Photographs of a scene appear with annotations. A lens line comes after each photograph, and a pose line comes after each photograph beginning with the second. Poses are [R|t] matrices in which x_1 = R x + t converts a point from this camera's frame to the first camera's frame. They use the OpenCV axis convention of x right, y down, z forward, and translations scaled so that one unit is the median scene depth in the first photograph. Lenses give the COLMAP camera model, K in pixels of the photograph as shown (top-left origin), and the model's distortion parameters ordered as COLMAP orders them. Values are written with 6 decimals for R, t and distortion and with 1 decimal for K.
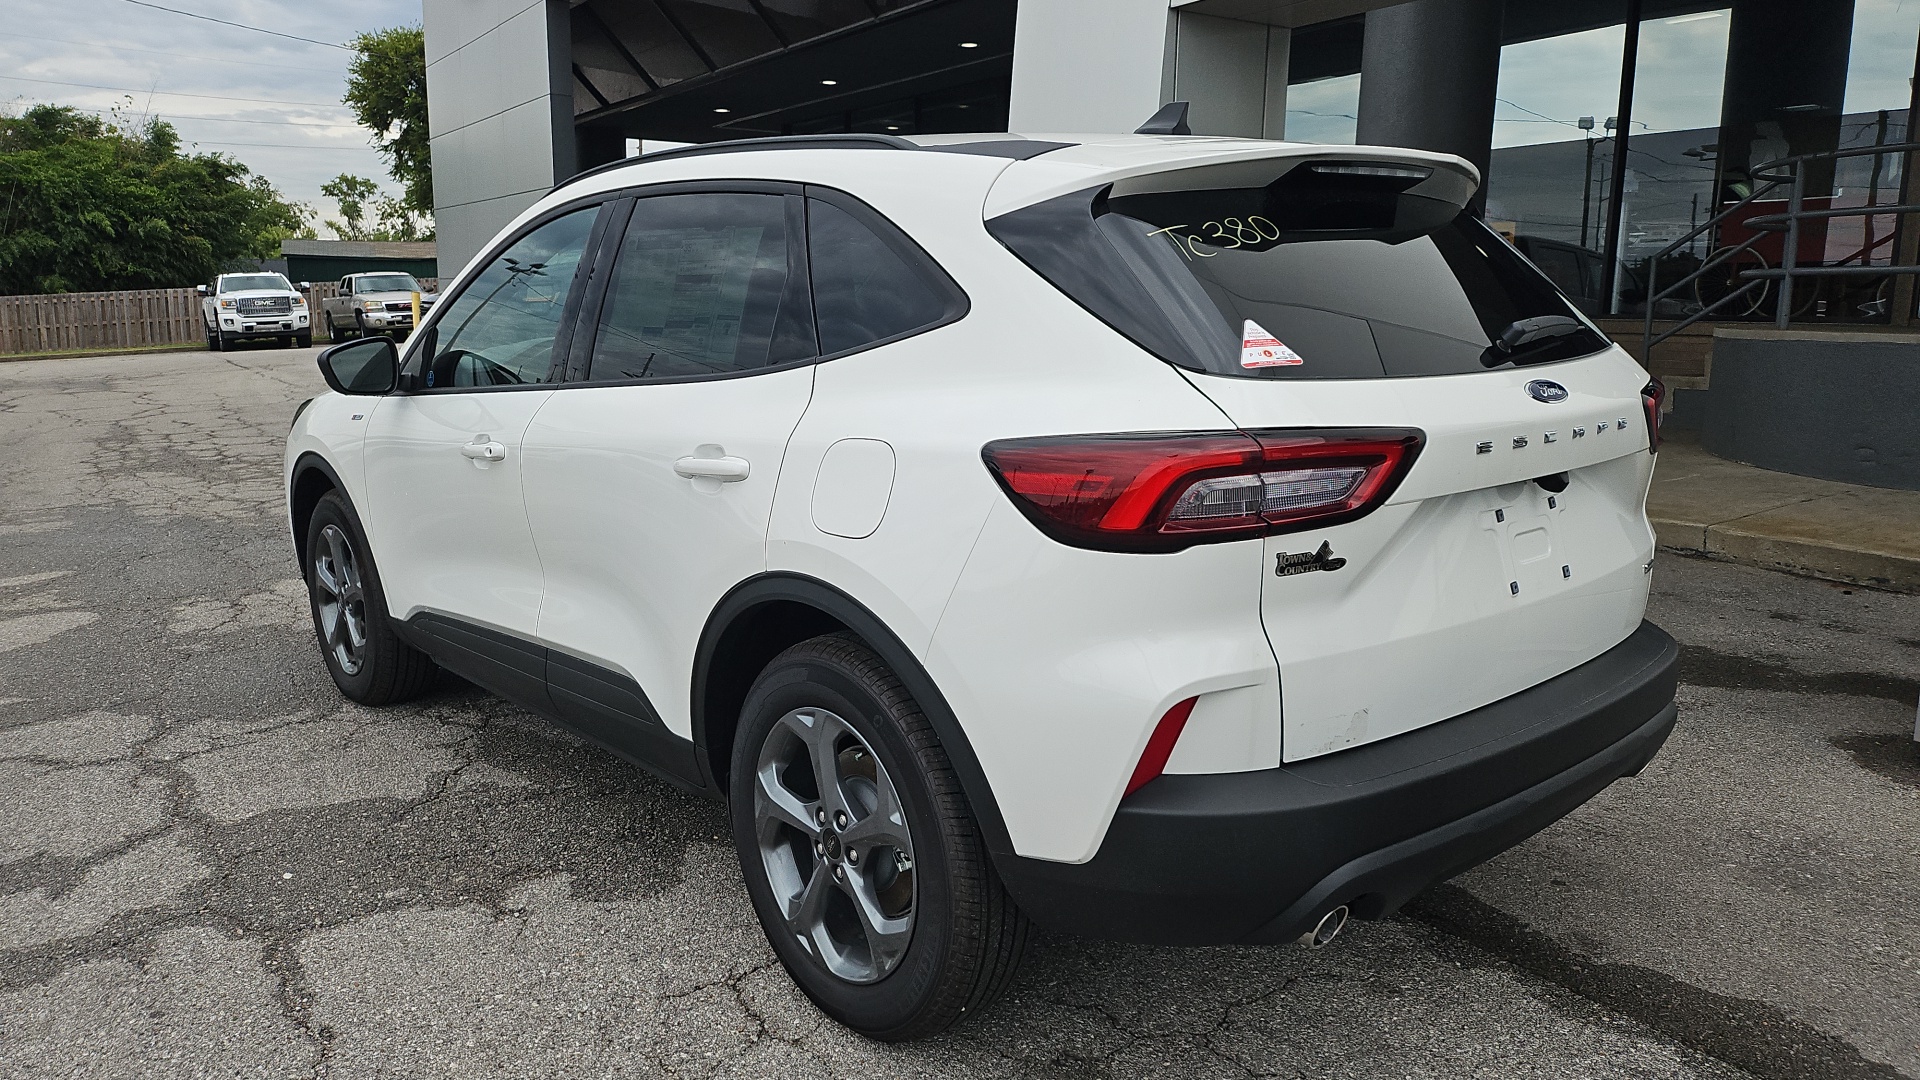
lens RADIAL K [[1399.4, 0, 935.6], [0, 1399.4, 541.4], [0, 0, 1]] dist [0.030673, -0.067106]
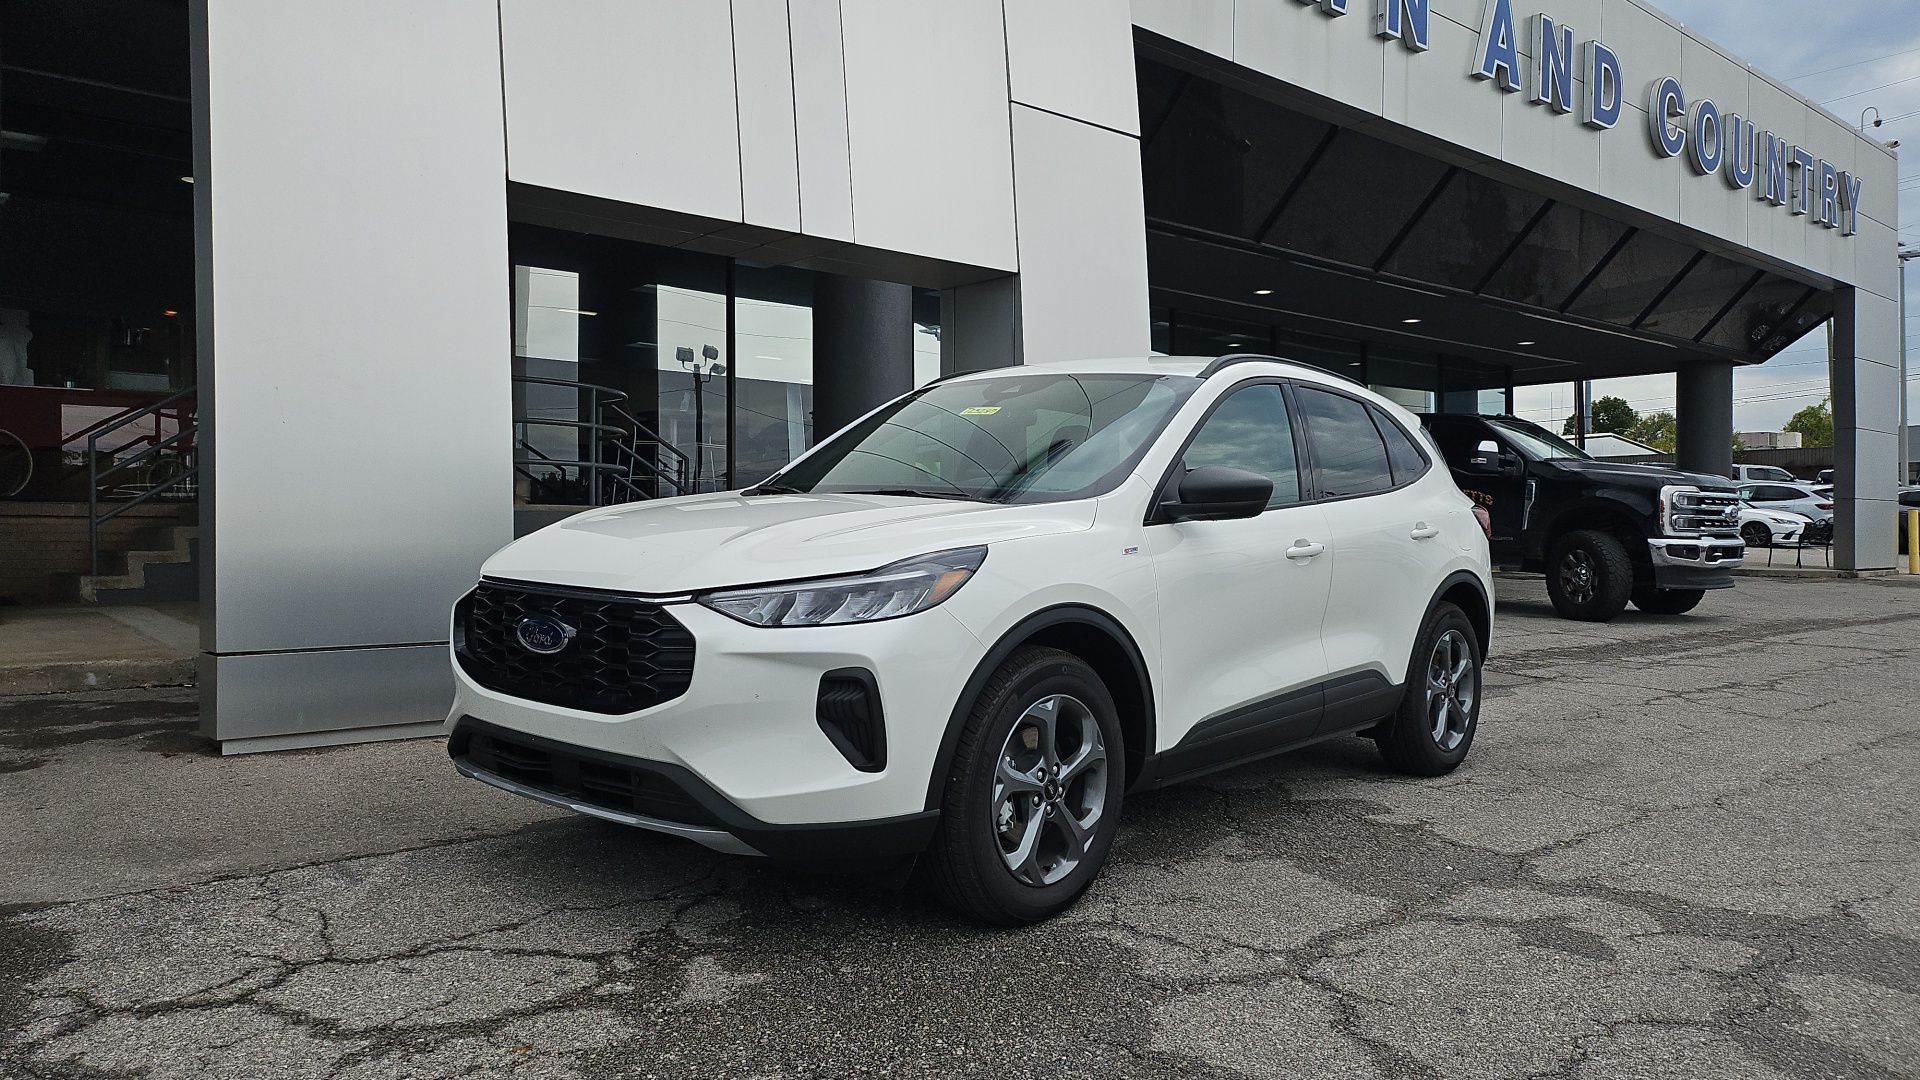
lens RADIAL K [[1380.9, 0, 965.3], [0, 1380.9, 542.1], [0, 0, 1]] dist [0.077272, -0.067325]
pose [[-0.176216, -0.015995, 0.984222, -1.678810], [0.169066, 0.984518, 0.046269, -0.201741], [-0.969724, 0.174552, -0.170784, 1.620361]]
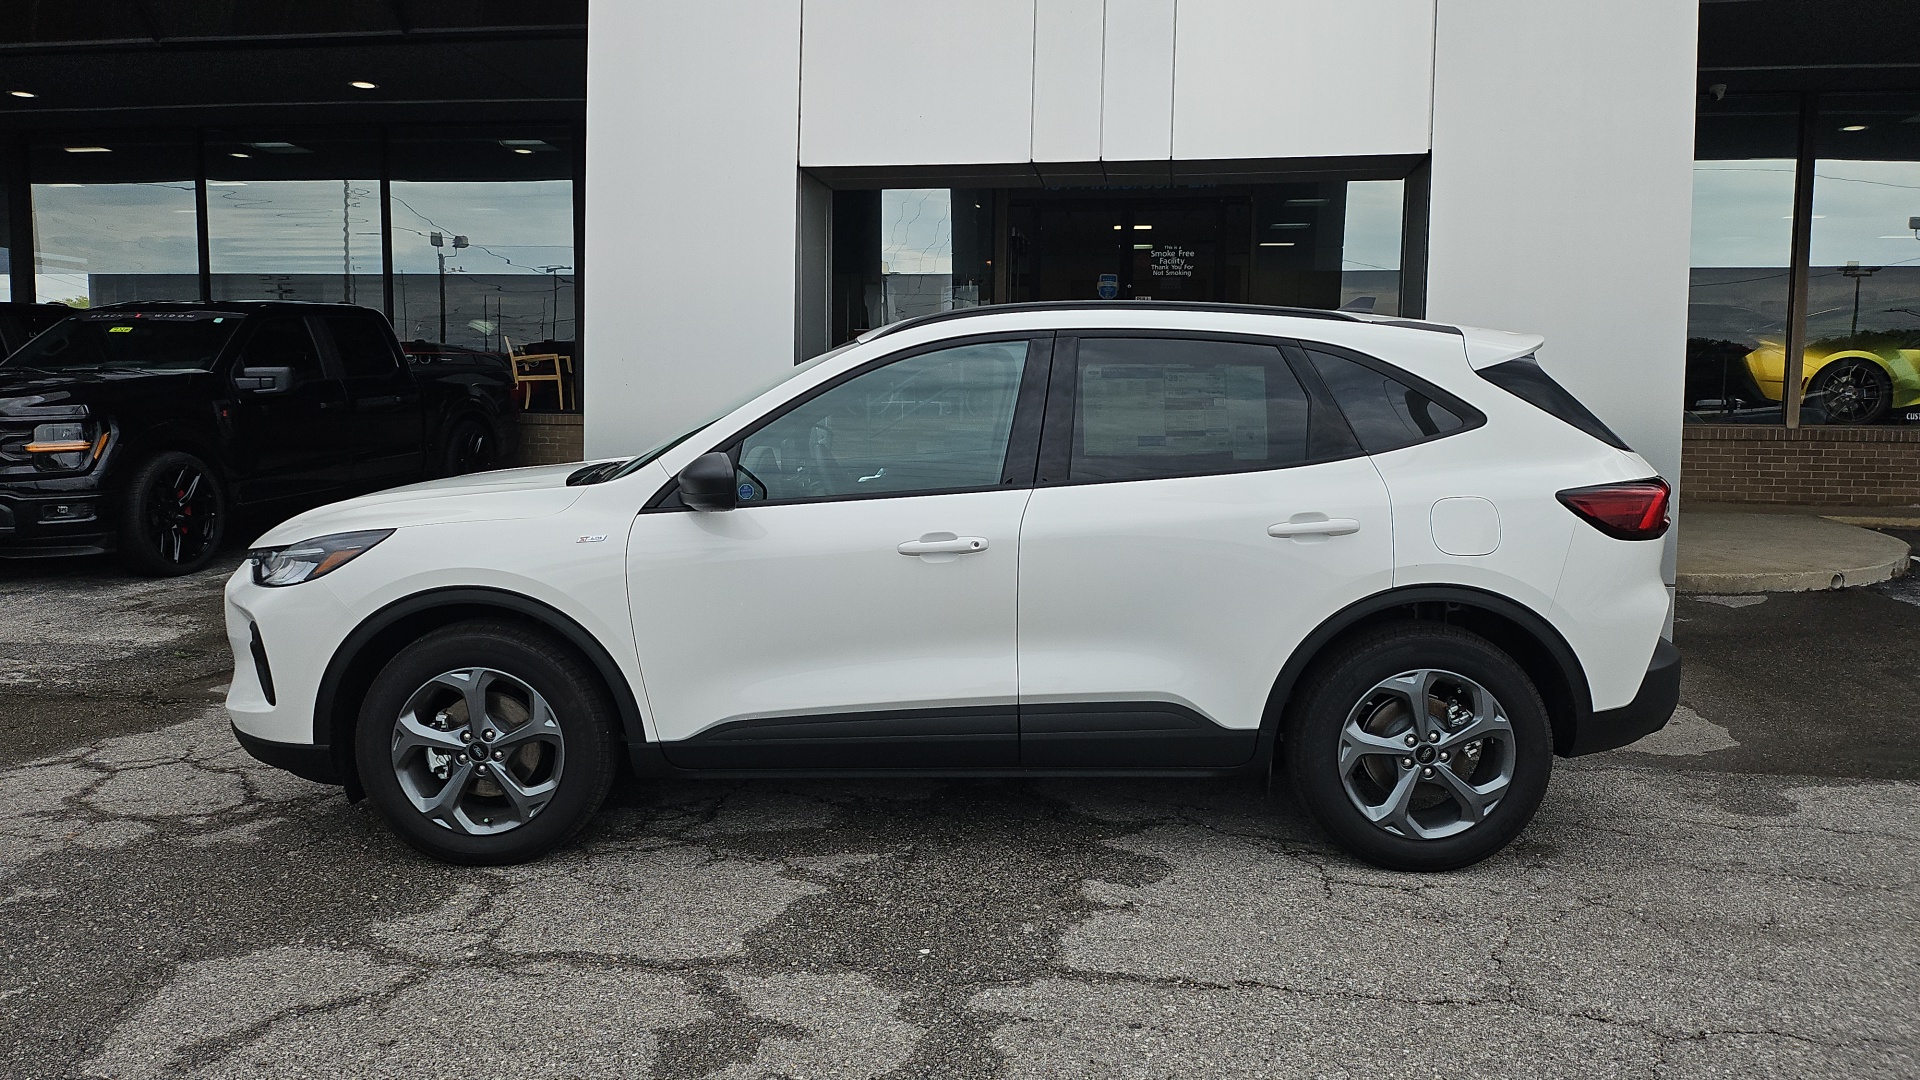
lens RADIAL K [[1380.9, 0, 965.3], [0, 1380.9, 542.1], [0, 0, 1]] dist [0.077272, -0.067325]
pose [[0.663279, -0.077045, 0.744396, -1.217622], [0.130853, 0.991303, -0.013993, -0.053268], [-0.736844, 0.106688, 0.667592, 0.237087]]
